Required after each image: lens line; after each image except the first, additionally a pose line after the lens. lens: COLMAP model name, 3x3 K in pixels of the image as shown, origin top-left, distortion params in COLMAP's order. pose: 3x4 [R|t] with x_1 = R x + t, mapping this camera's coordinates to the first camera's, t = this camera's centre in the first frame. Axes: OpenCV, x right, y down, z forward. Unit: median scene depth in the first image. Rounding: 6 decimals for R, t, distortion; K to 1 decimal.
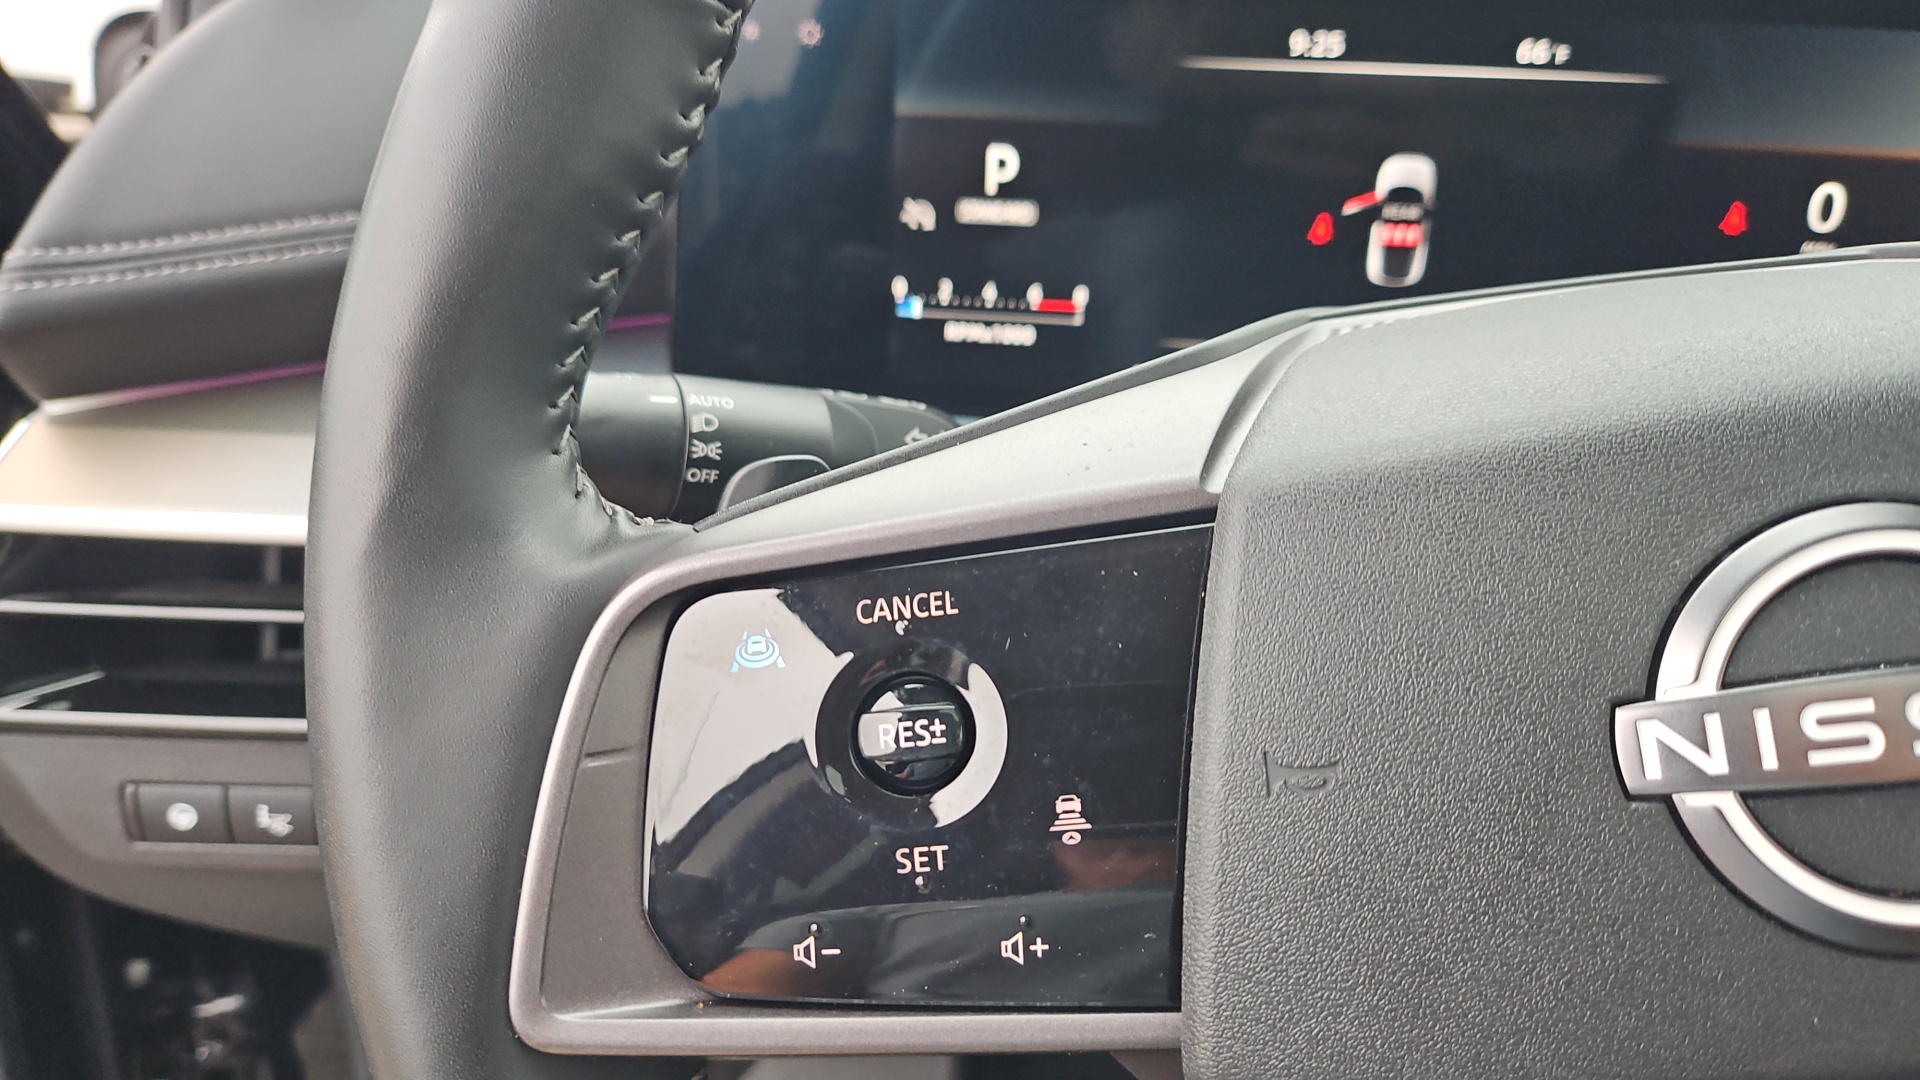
lens RADIAL K [[1363.8, 0, 1043.5], [0, 1363.8, 555.9], [0, 0, 1]] dist [0.055965, -0.053843]
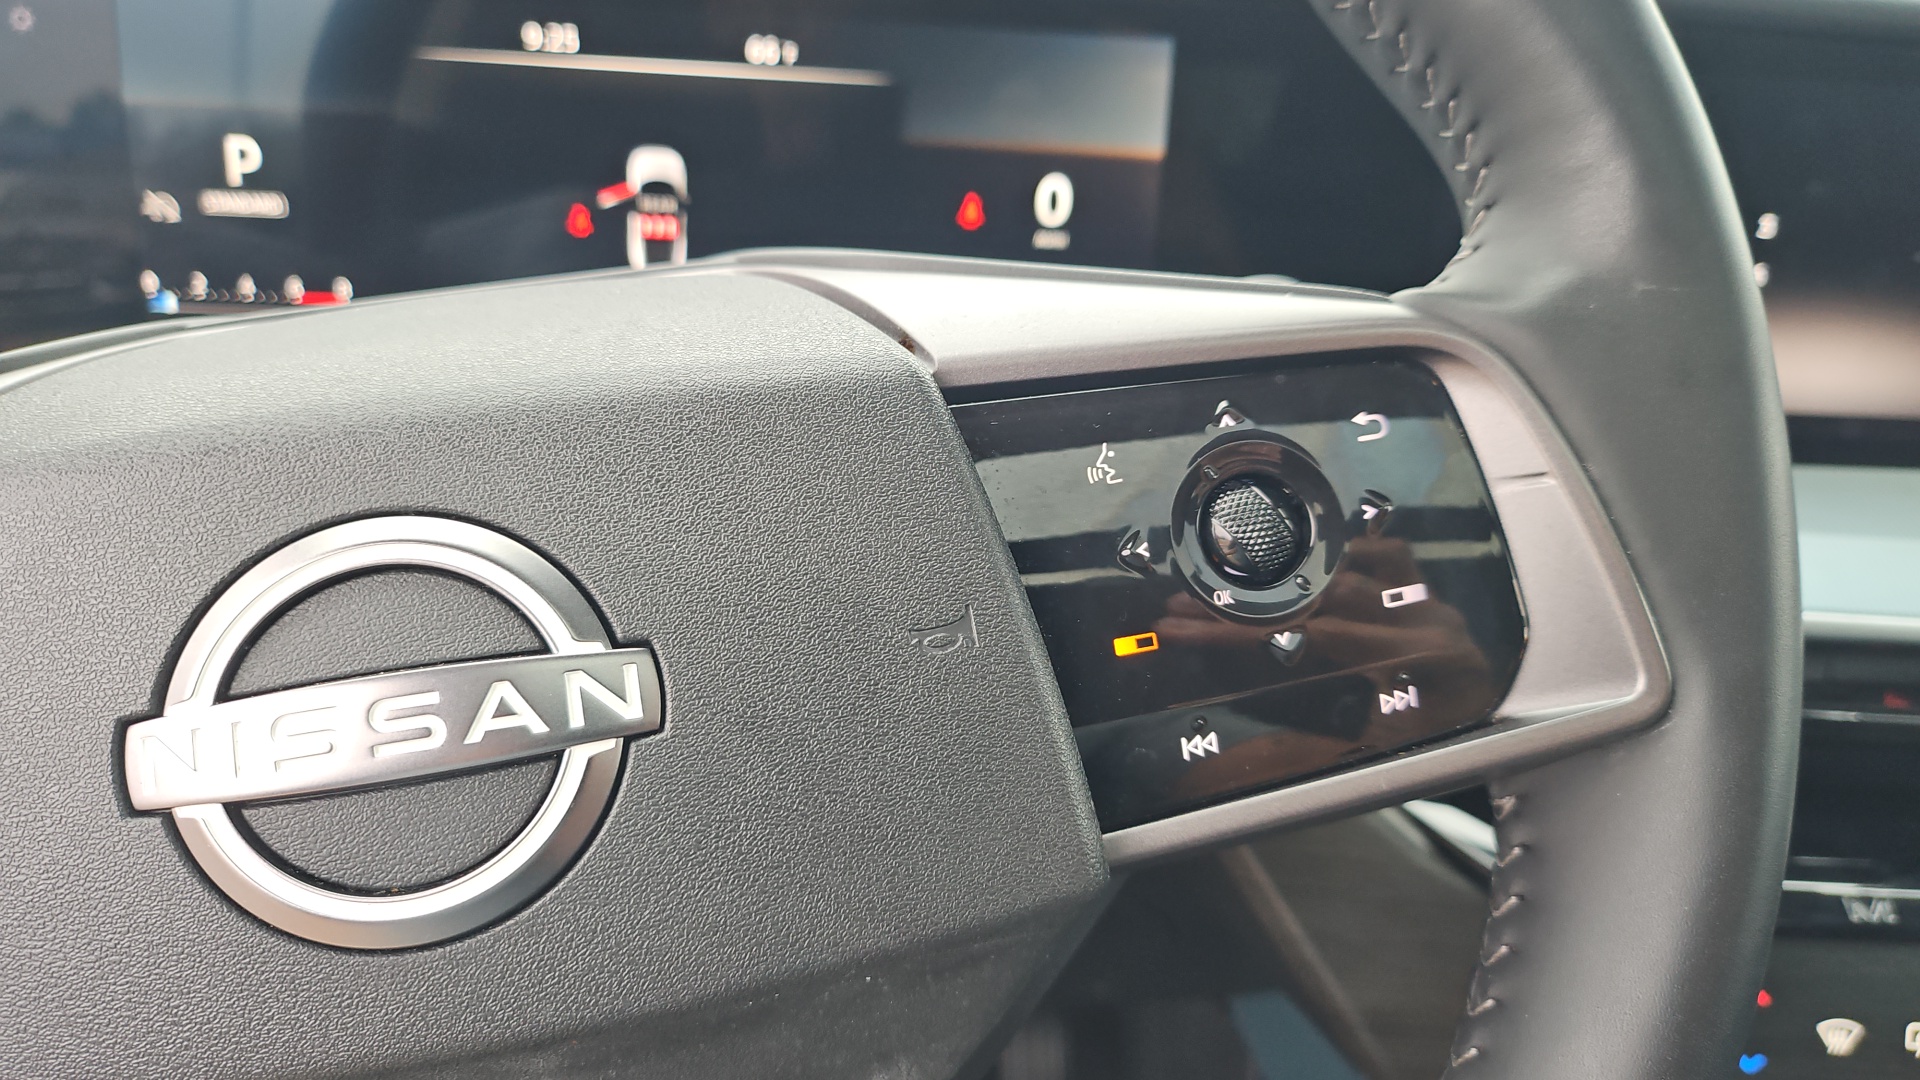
lens RADIAL K [[1363.8, 0, 1004.9], [0, 1363.8, 519.5], [0, 0, 1]] dist [0.055965, -0.053843]
pose [[0.990458, -0.037760, 0.132539, 0.371639], [0.038304, 0.999265, -0.001560, -0.006231], [-0.132383, 0.006622, 0.991177, -0.038680]]
